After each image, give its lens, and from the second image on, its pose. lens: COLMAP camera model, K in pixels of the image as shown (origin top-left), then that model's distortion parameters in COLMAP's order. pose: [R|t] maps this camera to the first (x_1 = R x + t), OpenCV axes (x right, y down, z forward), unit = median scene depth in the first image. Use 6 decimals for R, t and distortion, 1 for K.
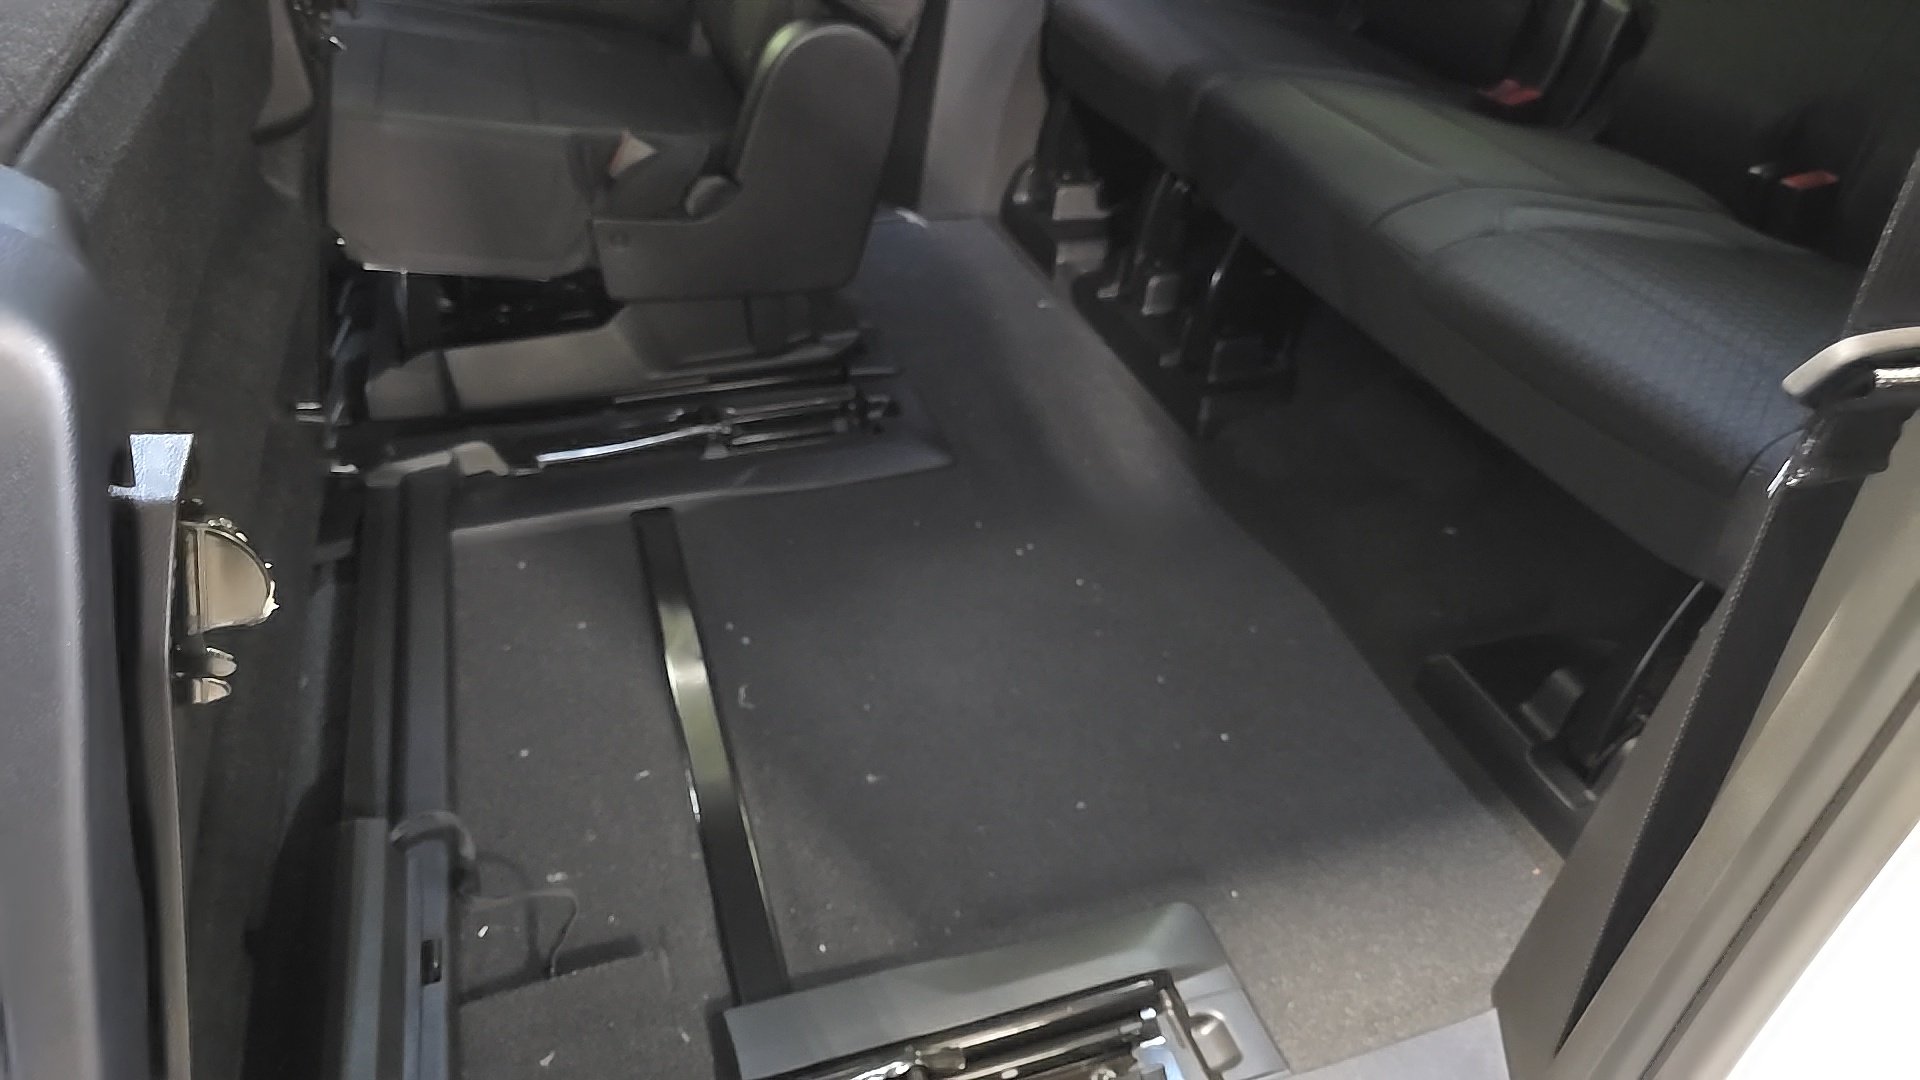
lens RADIAL K [[1291.6, 0, 960.0], [0, 1291.6, 540.0], [0, 0, 1]] dist [0.051538, -0.043513]
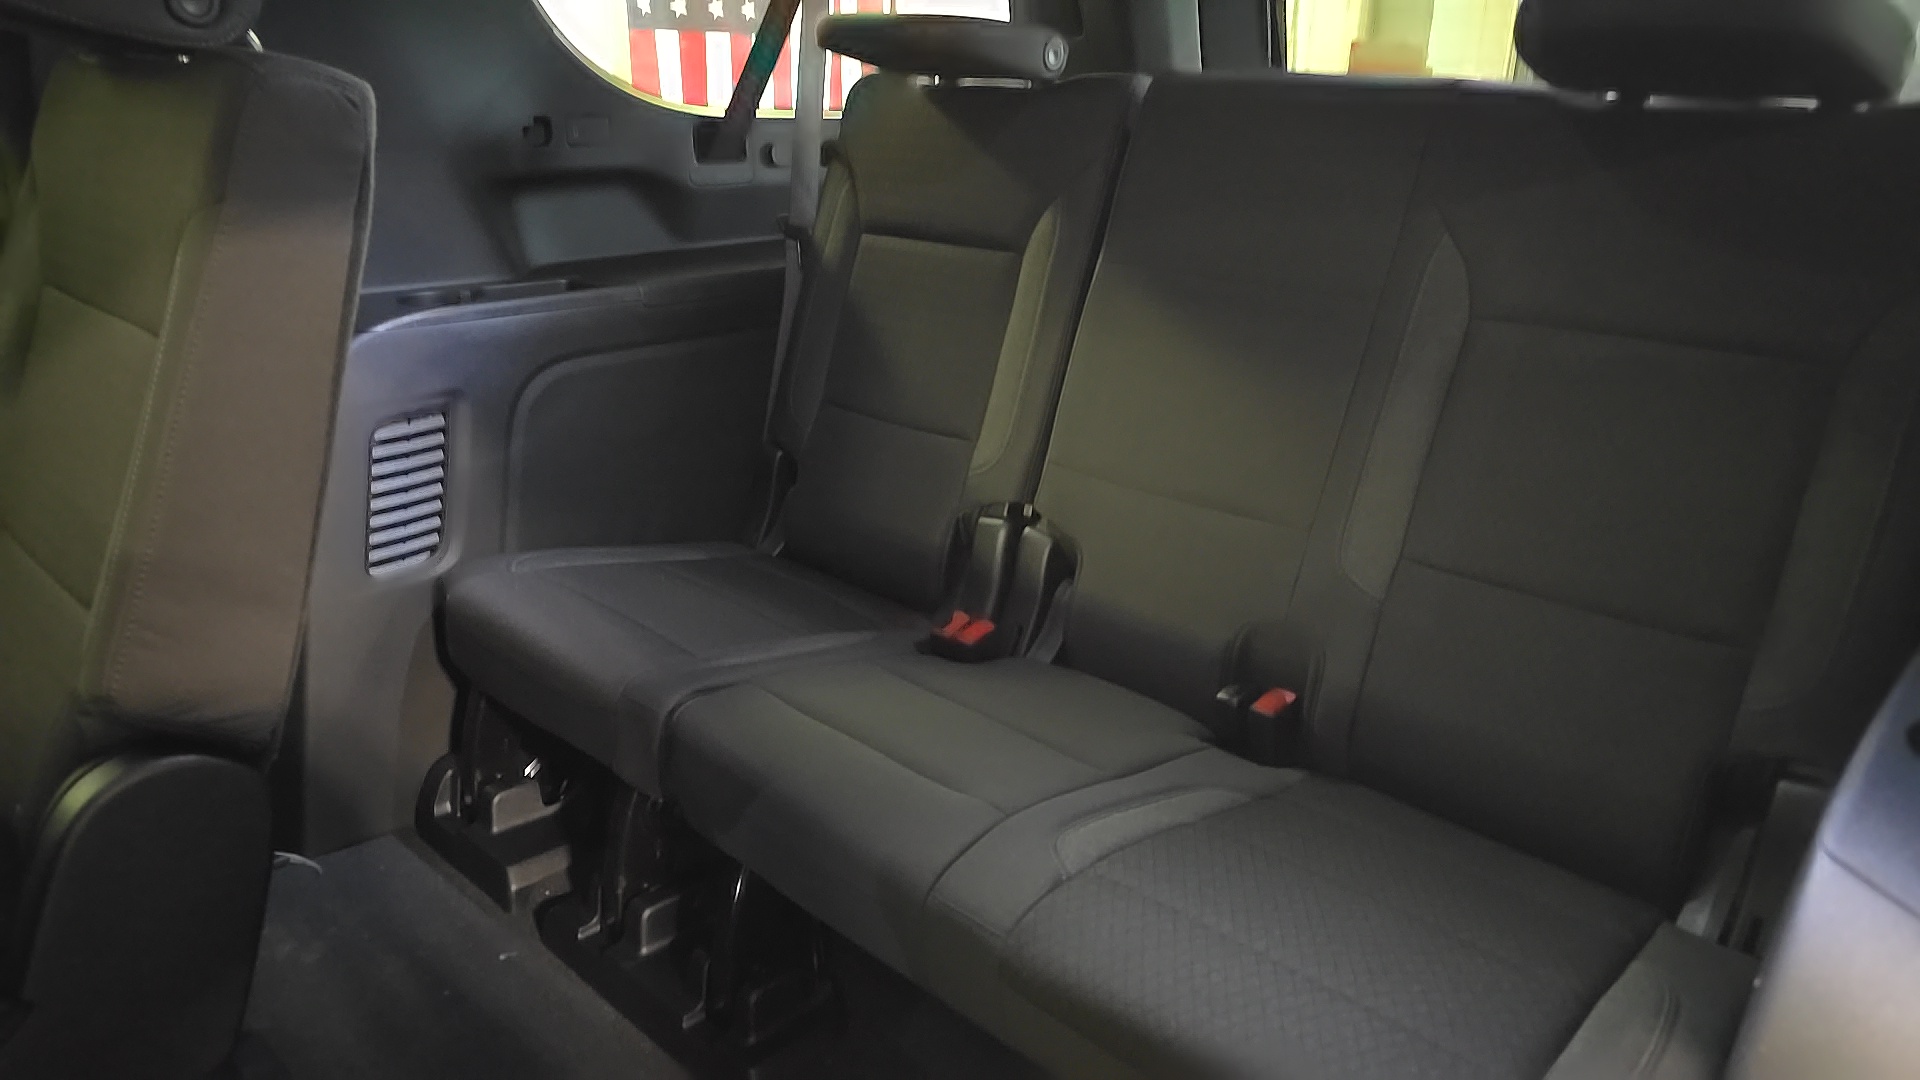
lens RADIAL K [[1309.9, 0, 960.0], [0, 1309.9, 540.0], [0, 0, 1]] dist [0.073053, -0.092217]
pose [[0.883972, -0.160939, 0.438967, -0.005934], [0.279214, 0.934795, -0.219543, -0.184395], [-0.375010, 0.316635, 0.871269, 0.114119]]
